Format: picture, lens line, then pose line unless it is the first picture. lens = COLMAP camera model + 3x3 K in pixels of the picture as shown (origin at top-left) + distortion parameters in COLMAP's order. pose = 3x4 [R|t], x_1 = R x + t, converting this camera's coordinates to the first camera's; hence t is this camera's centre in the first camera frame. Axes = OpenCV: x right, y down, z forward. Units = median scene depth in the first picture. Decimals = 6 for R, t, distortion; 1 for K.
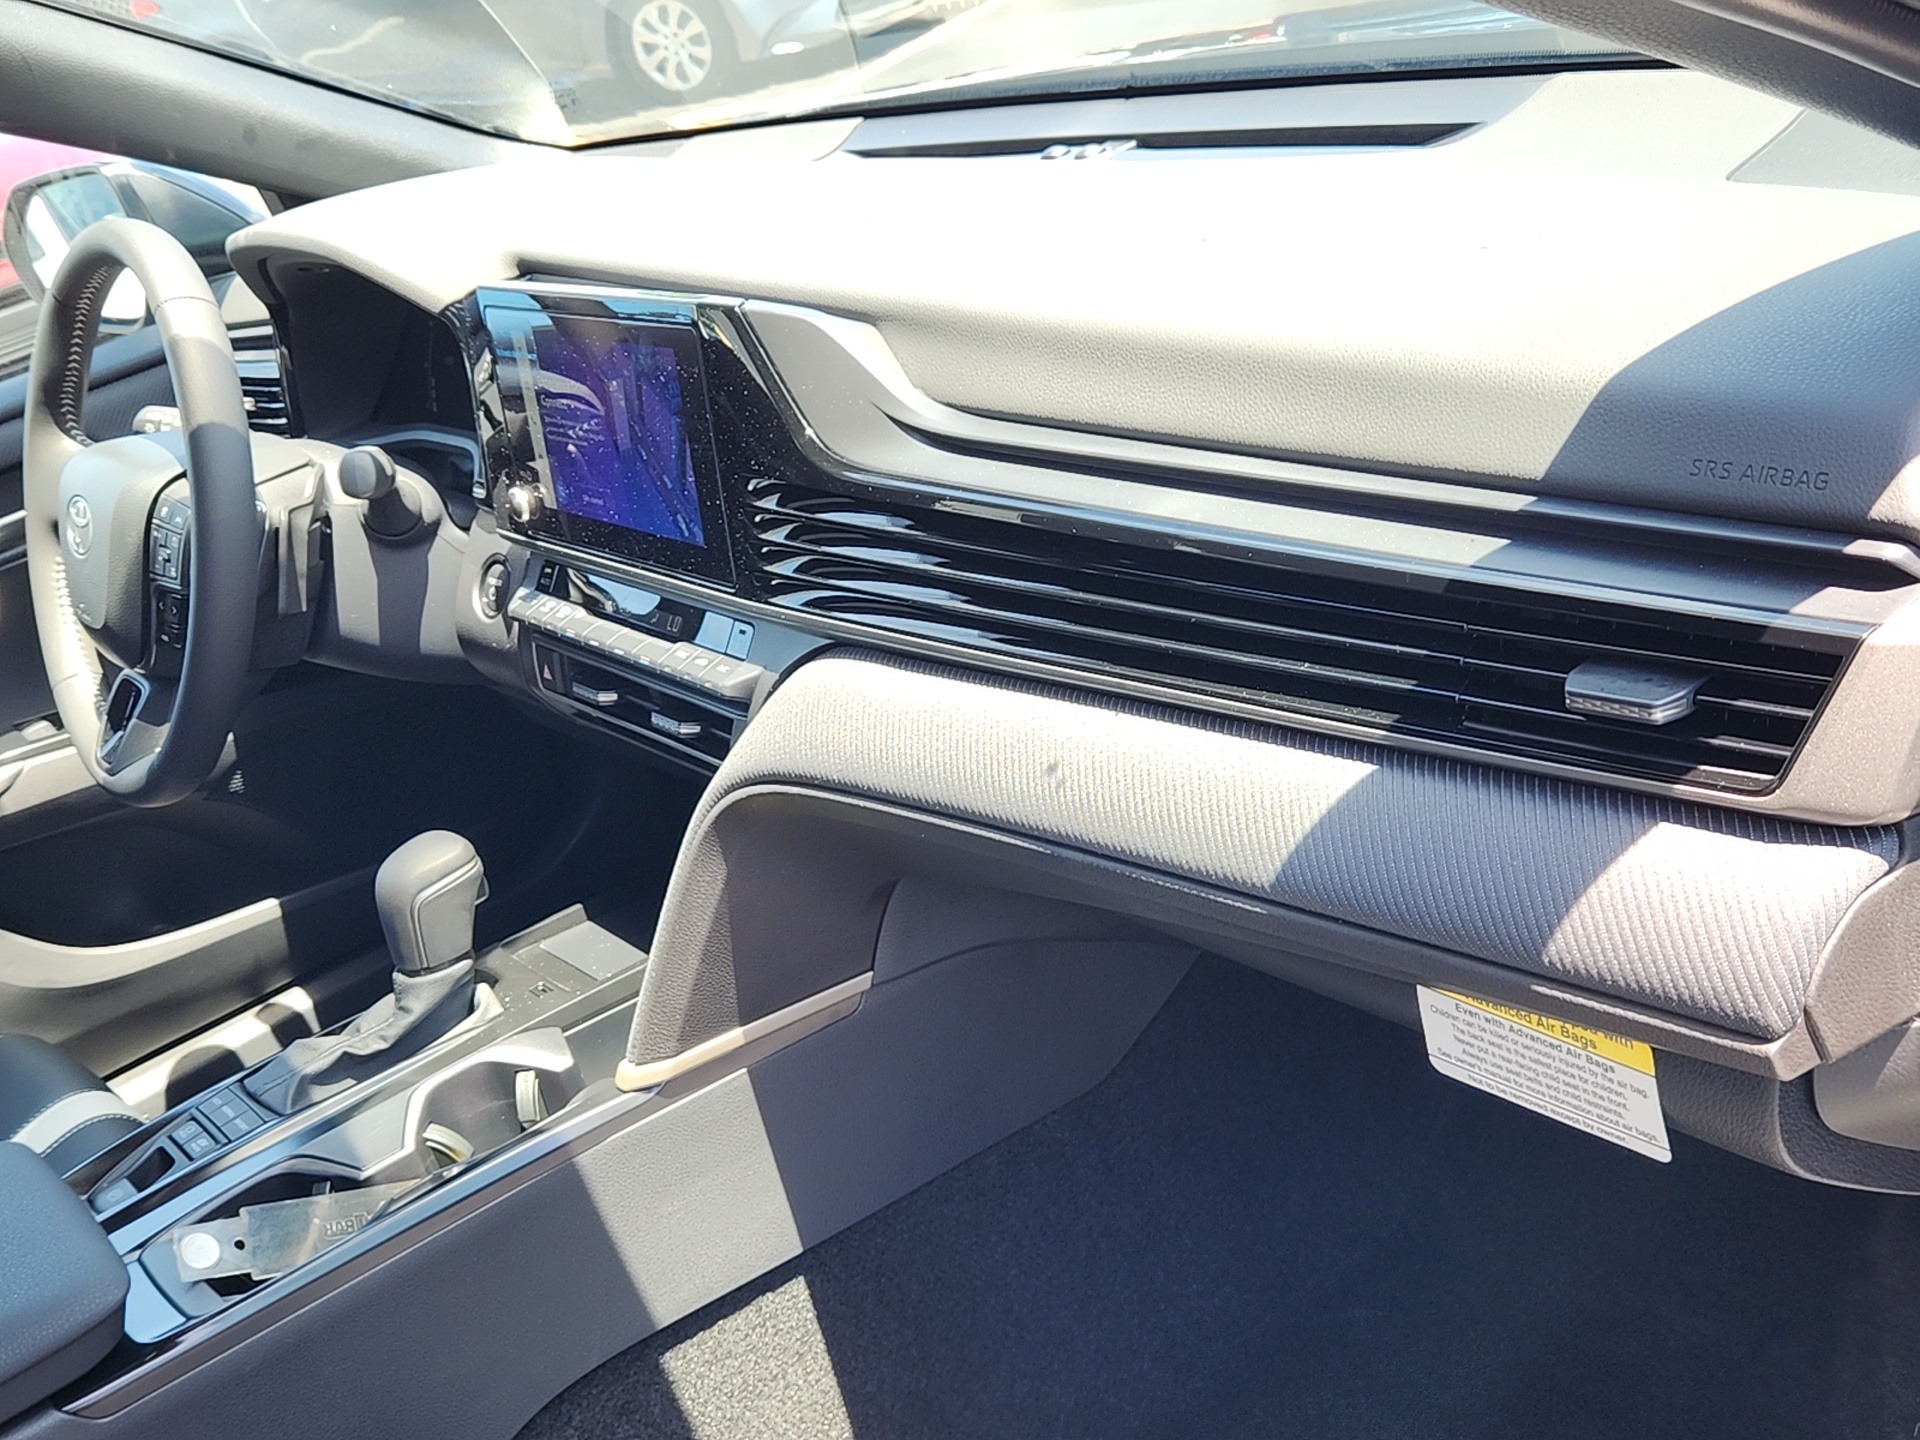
lens RADIAL K [[1990.6, 0, 972.4], [0, 1990.6, 727.5], [0, 0, 1]] dist [0.091901, -0.097036]
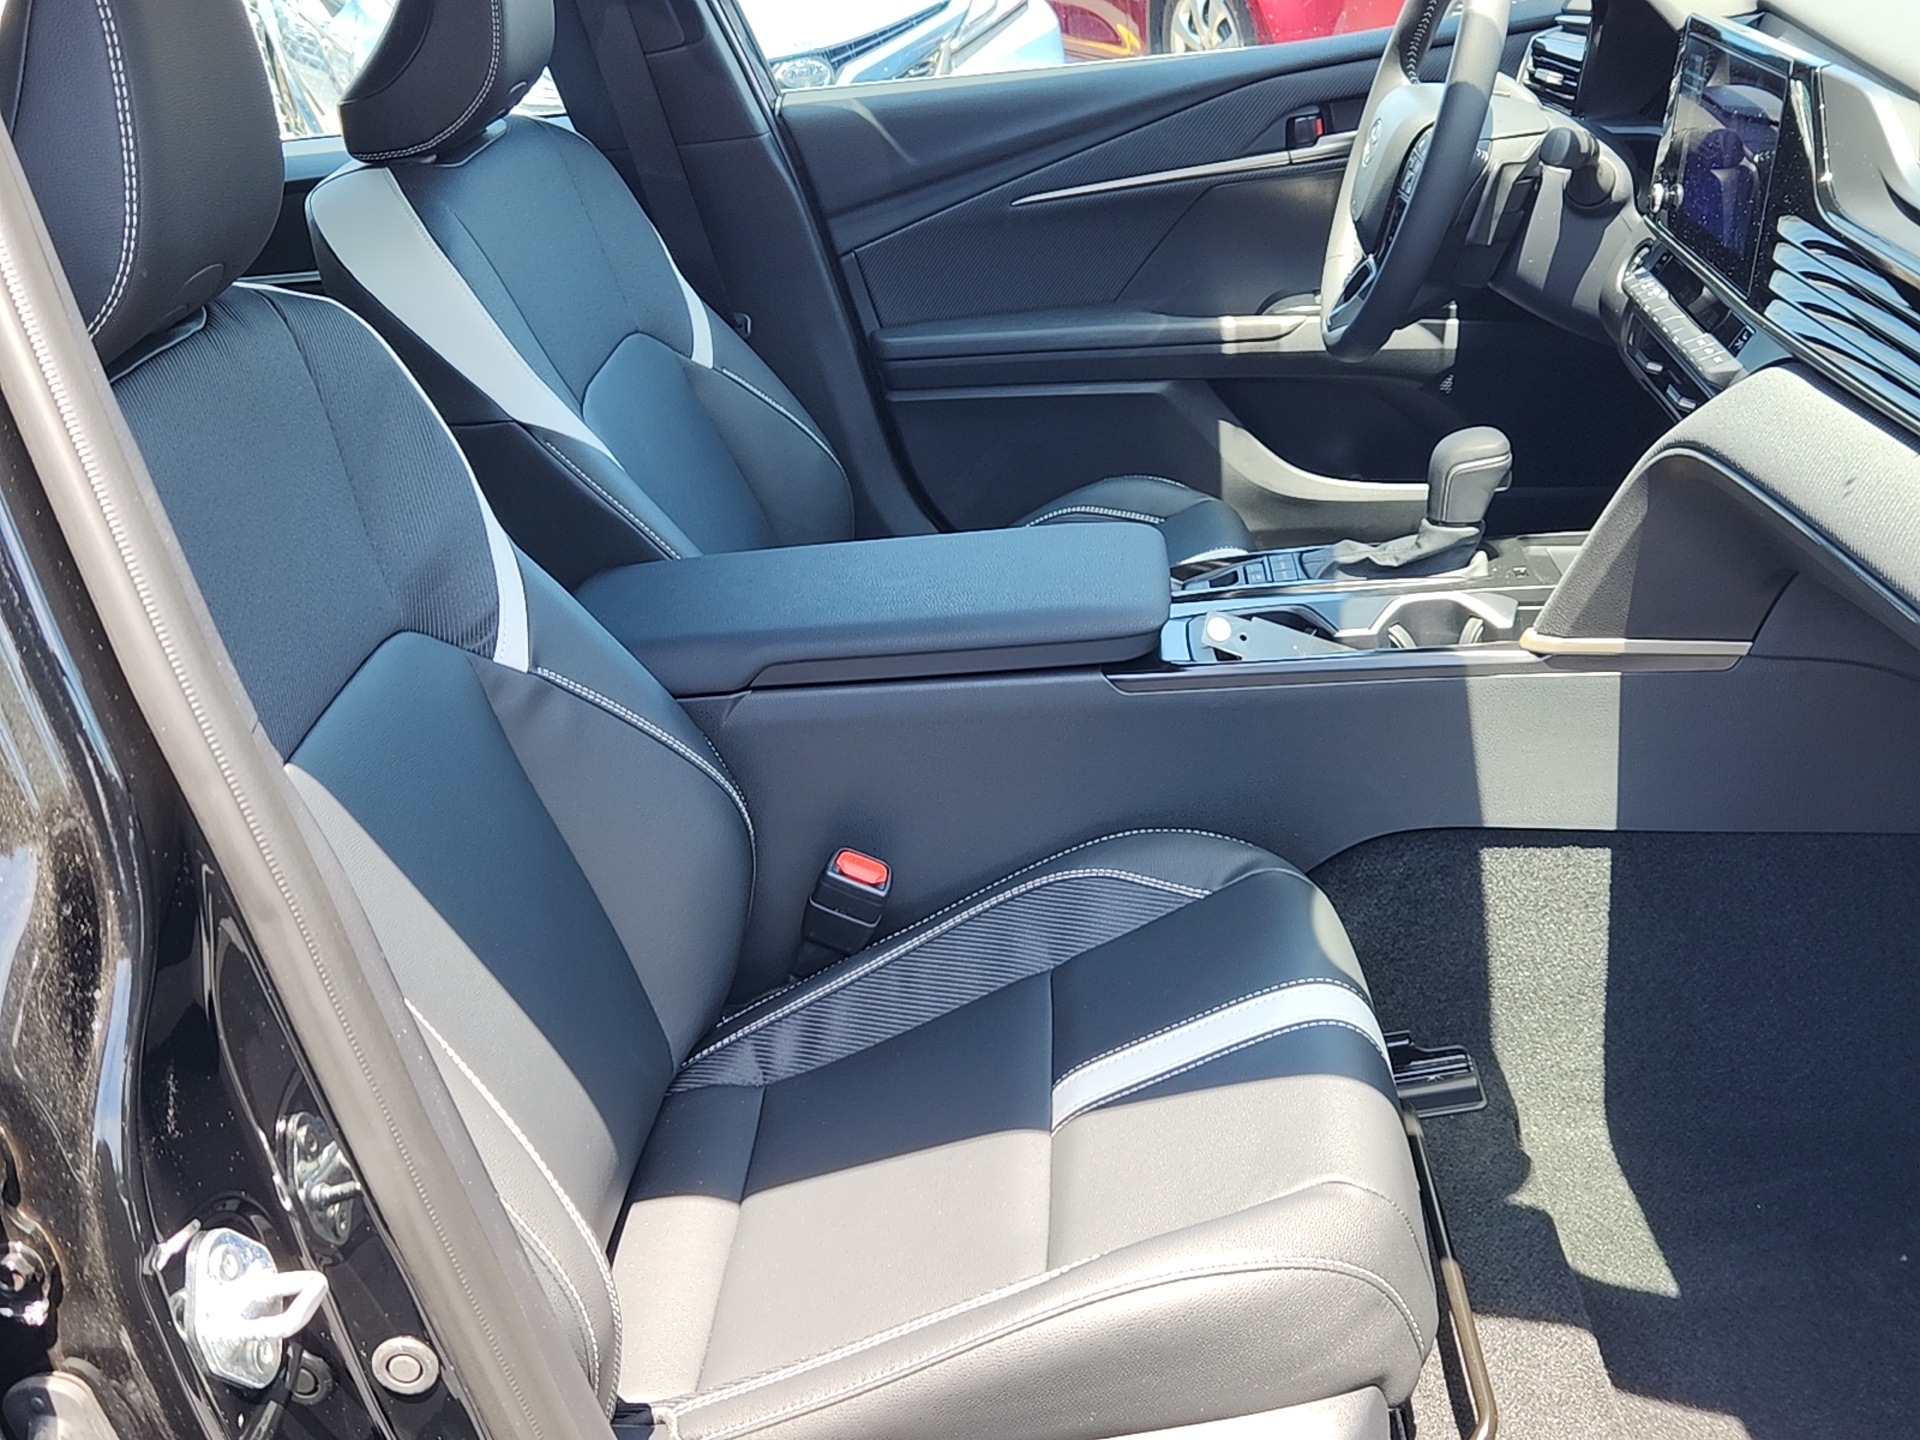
lens RADIAL K [[1990.6, 0, 972.4], [0, 1990.6, 727.5], [0, 0, 1]] dist [0.091901, -0.097036]
pose [[0.730682, 0.393969, -0.557577, 0.302915], [-0.310027, 0.919111, 0.243141, 0.018473], [0.608265, -0.004795, 0.793719, -0.261067]]
